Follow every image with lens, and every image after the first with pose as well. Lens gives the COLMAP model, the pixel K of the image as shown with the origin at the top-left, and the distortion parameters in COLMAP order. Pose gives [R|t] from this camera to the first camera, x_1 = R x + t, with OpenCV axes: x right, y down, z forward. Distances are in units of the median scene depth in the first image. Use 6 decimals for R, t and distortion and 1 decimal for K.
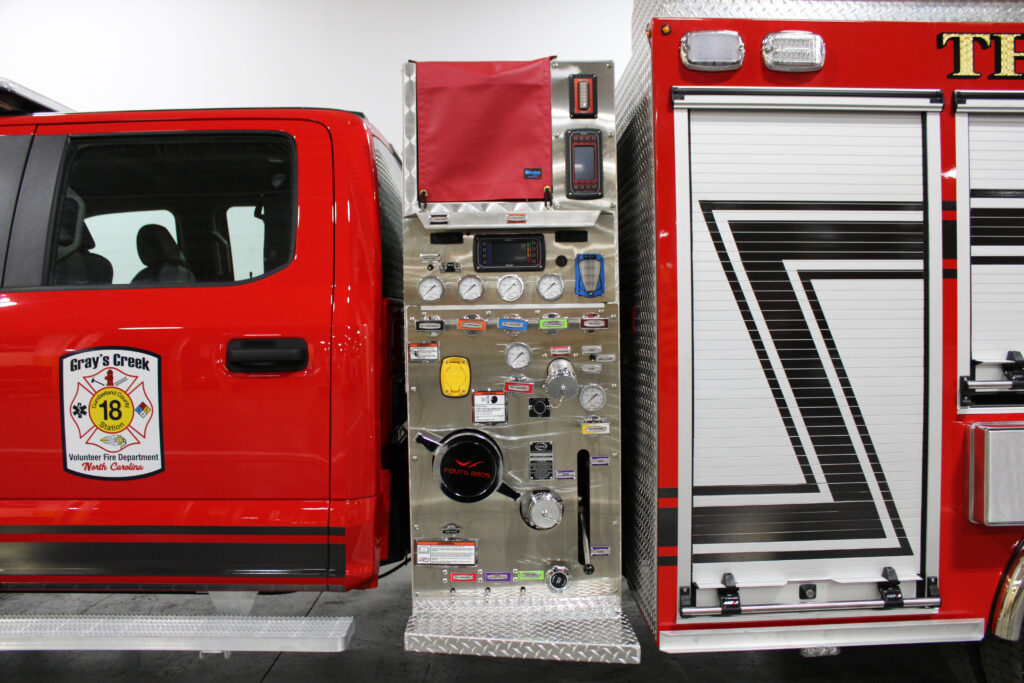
lens RADIAL K [[844.1, 0, 512.0], [0, 844.1, 330.4], [0, 0, 1]] dist [-0.164521, 0.135834]
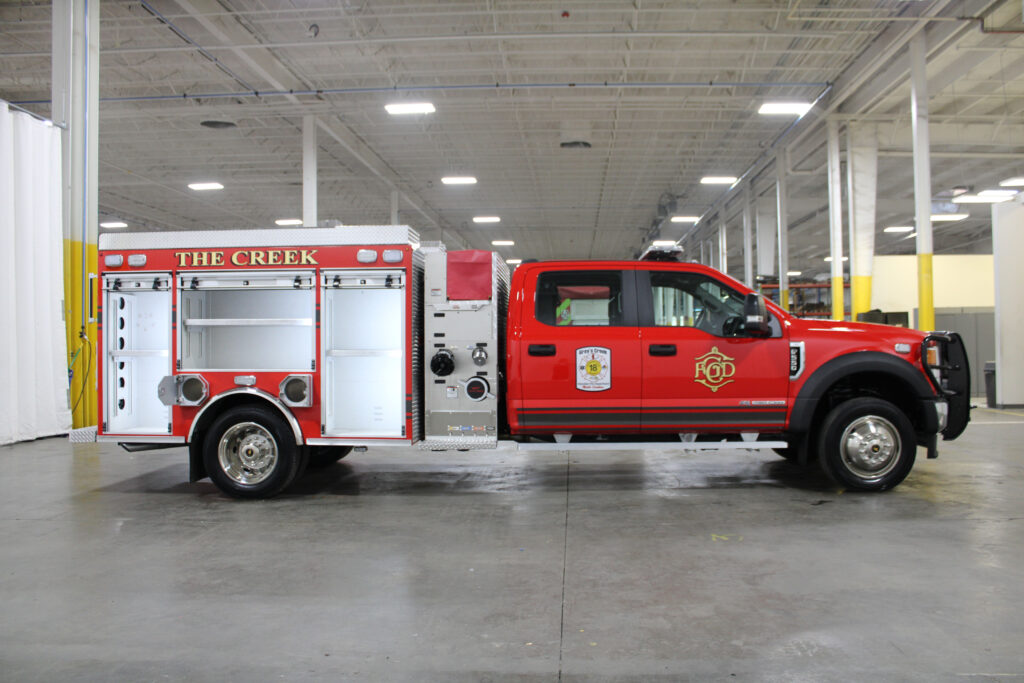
lens RADIAL K [[844.1, 0, 515.0], [0, 844.1, 348.4], [0, 0, 1]] dist [-0.164521, 0.135834]
pose [[0.997673, 0.007588, -0.067758, -0.567331], [-0.008128, 0.999937, -0.007697, 0.053743], [0.067695, 0.008230, 0.997672, -2.056231]]
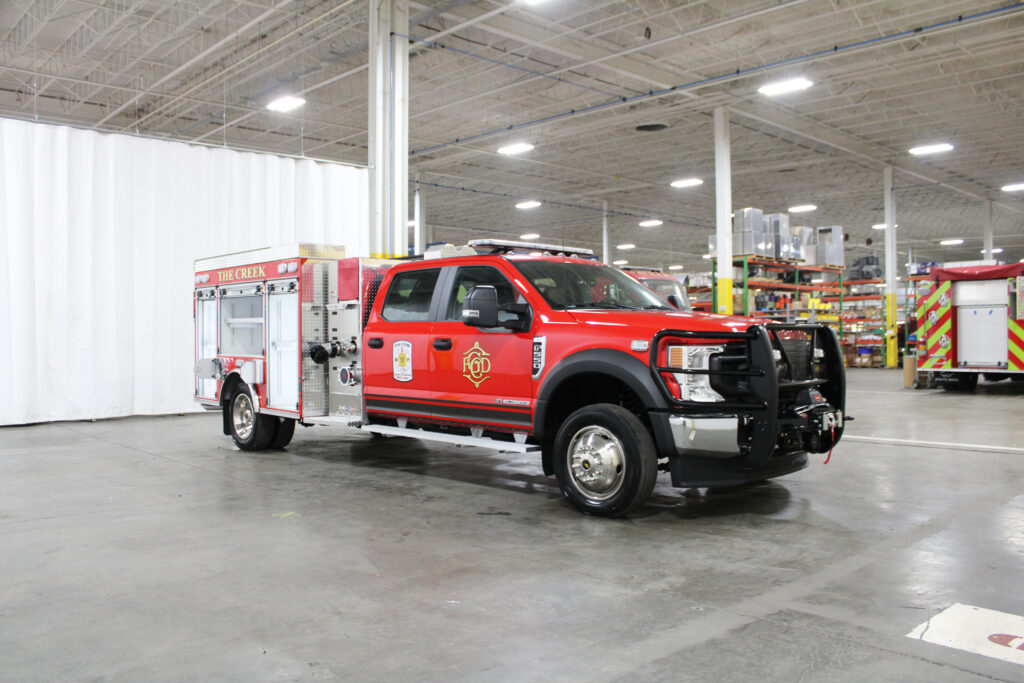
lens RADIAL K [[844.1, 0, 507.8], [0, 844.1, 348.1], [0, 0, 1]] dist [-0.164521, 0.135834]
pose [[0.672575, 0.022276, -0.739694, 2.226380], [-0.014759, 0.999752, 0.016688, -0.009519], [0.739882, -0.000307, 0.672737, -0.912176]]
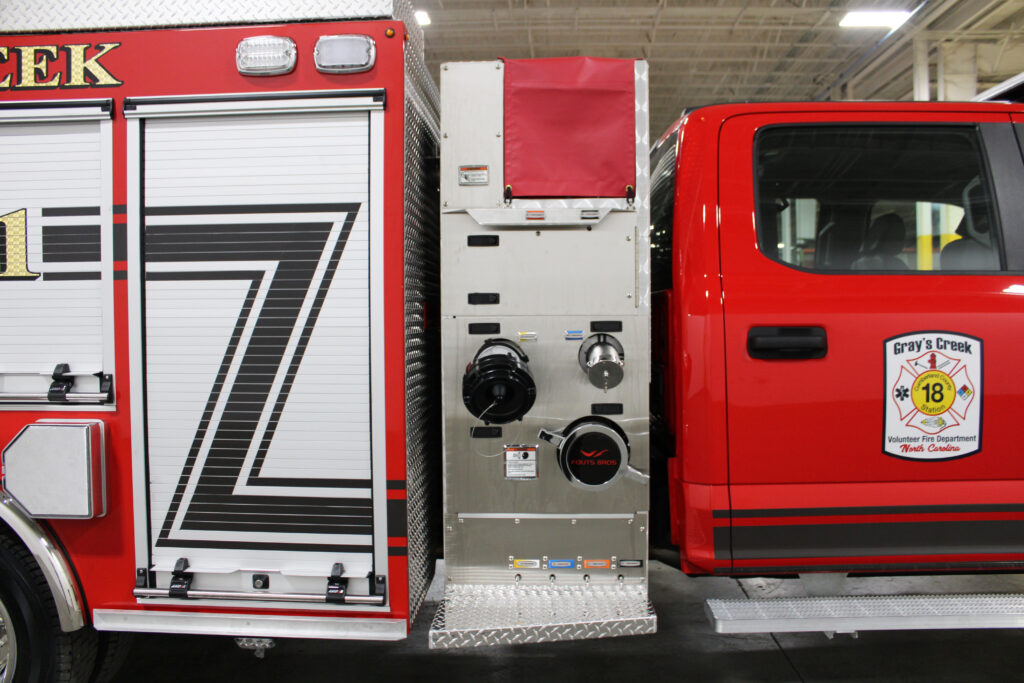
lens RADIAL K [[844.1, 0, 515.0], [0, 844.1, 347.3], [0, 0, 1]] dist [-0.164521, 0.135834]
pose [[0.998455, 0.006096, -0.055237, -0.957029], [-0.004813, 0.999716, 0.023329, 0.019444], [0.055363, -0.023027, 0.998201, -0.046027]]
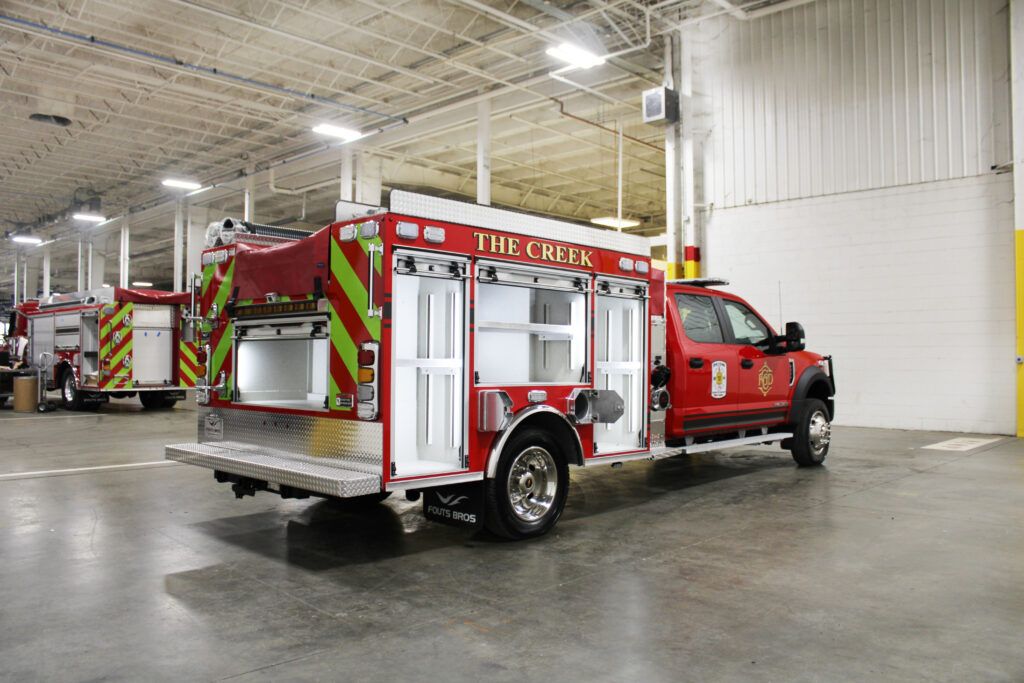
lens RADIAL K [[844.1, 0, 520.0], [0, 844.1, 342.8], [0, 0, 1]] dist [-0.164521, 0.135834]
pose [[0.692256, 0.033933, 0.720853, -3.640905], [-0.008030, 0.999194, -0.039325, 0.093078], [-0.721607, 0.021434, 0.691971, -0.849364]]
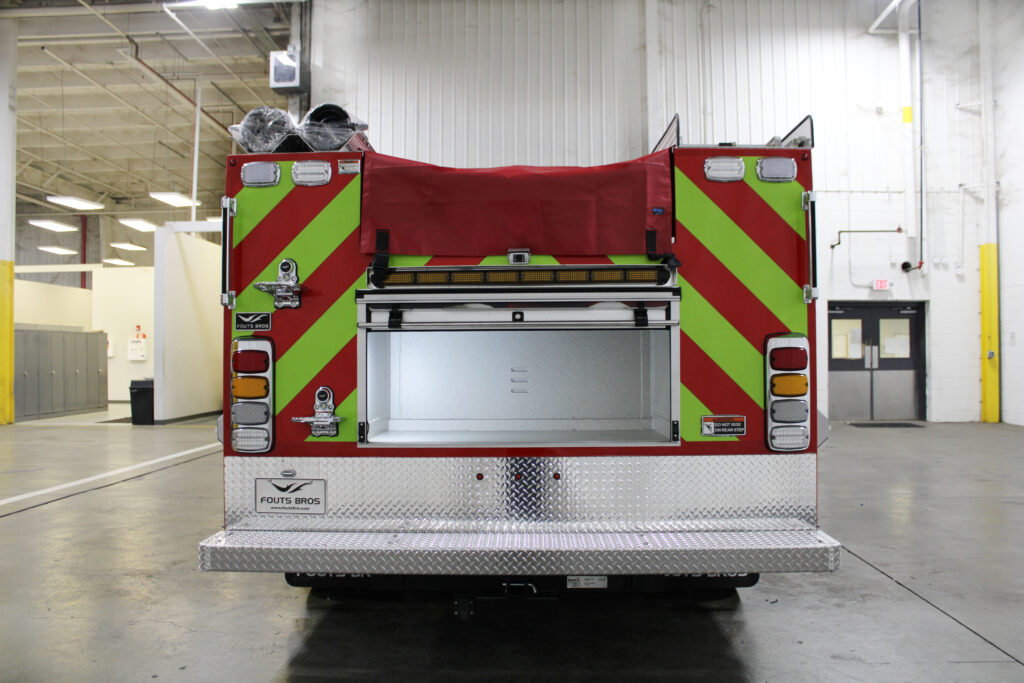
lens RADIAL K [[844.1, 0, 519.7], [0, 844.1, 346.1], [0, 0, 1]] dist [-0.164521, 0.135834]
pose [[0.030424, 0.033477, 0.998976, -3.801556], [0.015015, 0.999311, -0.033946, 0.069383], [-0.999424, 0.016033, 0.029900, 1.363171]]
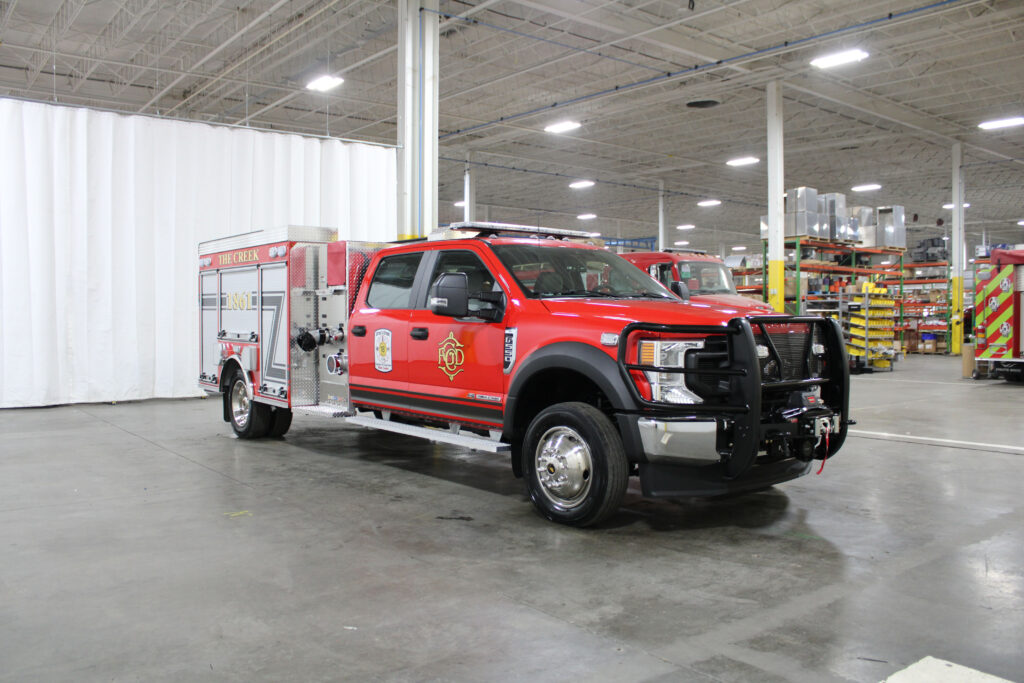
lens RADIAL K [[844.1, 0, 507.2], [0, 844.1, 347.8], [0, 0, 1]] dist [-0.164521, 0.135834]
pose [[0.611979, 0.045523, -0.789563, 2.262925], [-0.020804, 0.998923, 0.041468, -0.046715], [0.790600, -0.008951, 0.612267, -0.549342]]
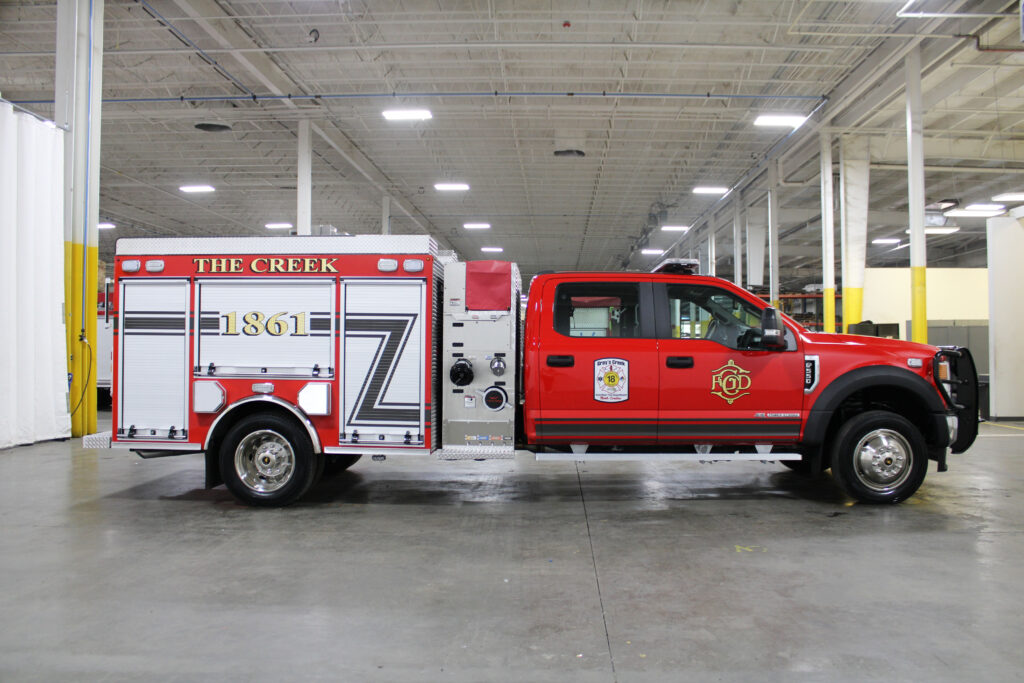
lens RADIAL K [[844.1, 0, 513.8], [0, 844.1, 347.4], [0, 0, 1]] dist [-0.164521, 0.135834]
pose [[0.998628, 0.018426, -0.049016, -0.696718], [-0.019249, 0.999681, -0.016355, 0.039712], [0.048699, 0.017276, 0.998664, -2.080309]]
